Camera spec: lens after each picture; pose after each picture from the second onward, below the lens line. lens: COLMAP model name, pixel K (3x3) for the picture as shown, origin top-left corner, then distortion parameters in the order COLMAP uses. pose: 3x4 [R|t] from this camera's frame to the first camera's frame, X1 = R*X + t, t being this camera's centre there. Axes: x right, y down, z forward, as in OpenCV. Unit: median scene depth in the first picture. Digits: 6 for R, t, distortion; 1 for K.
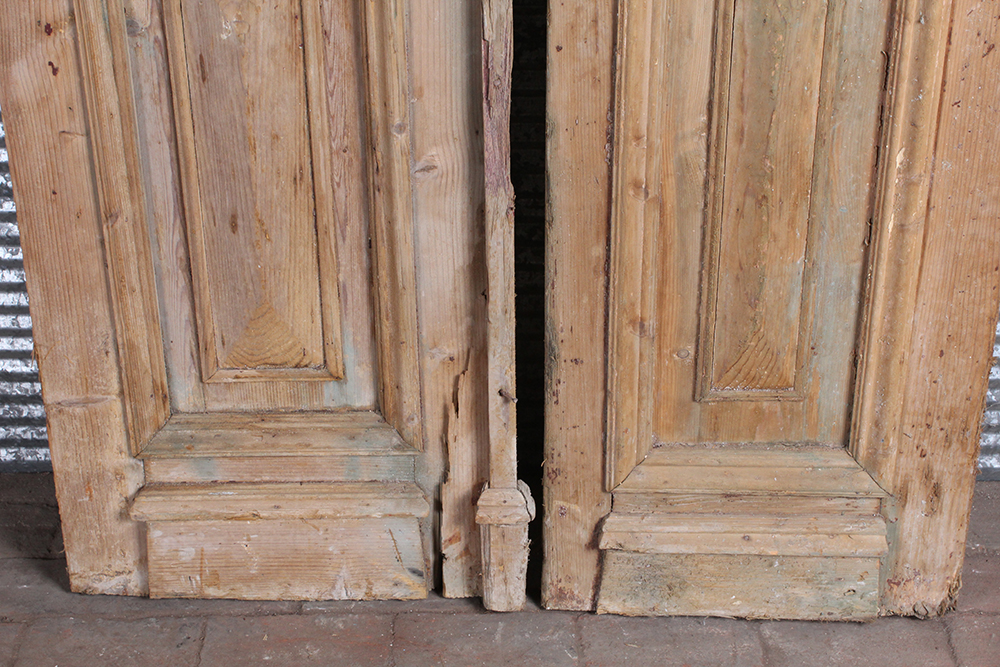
lens RADIAL K [[1683.2, 0, 495.9], [0, 1683.2, 335.6], [0, 0, 1]] dist [-0.004126, 0.000000]
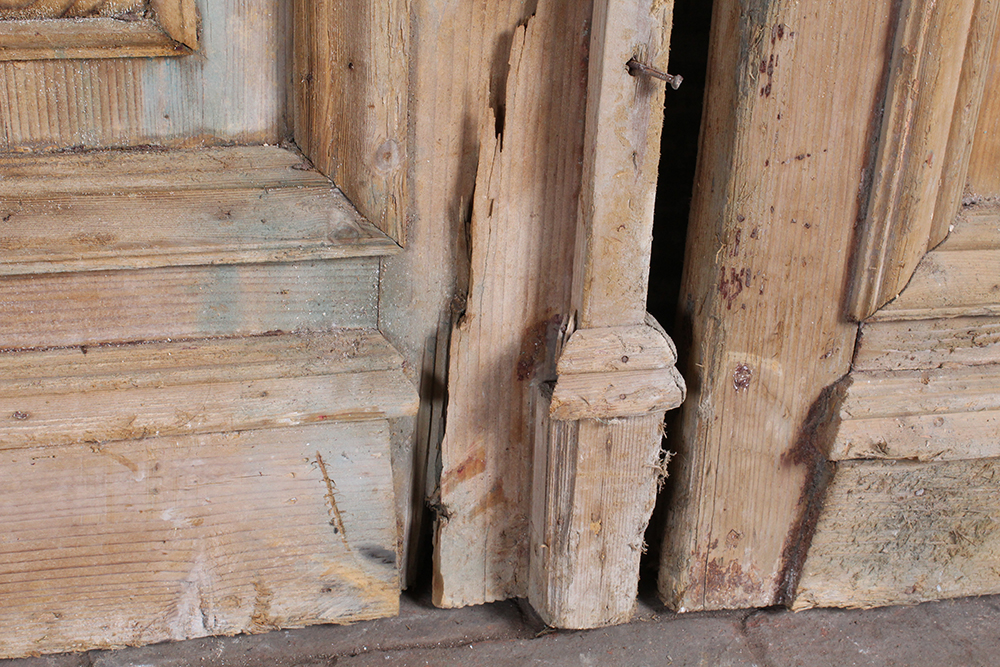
lens RADIAL K [[1535.9, 0, 500.3], [0, 1535.9, 331.9], [0, 0, 1]] dist [-0.025492, 0.000000]
pose [[0.967699, -0.055303, 0.245968, -0.110849], [0.051406, 0.998430, 0.022240, 0.081894], [-0.246811, -0.008877, 0.969023, 0.649588]]
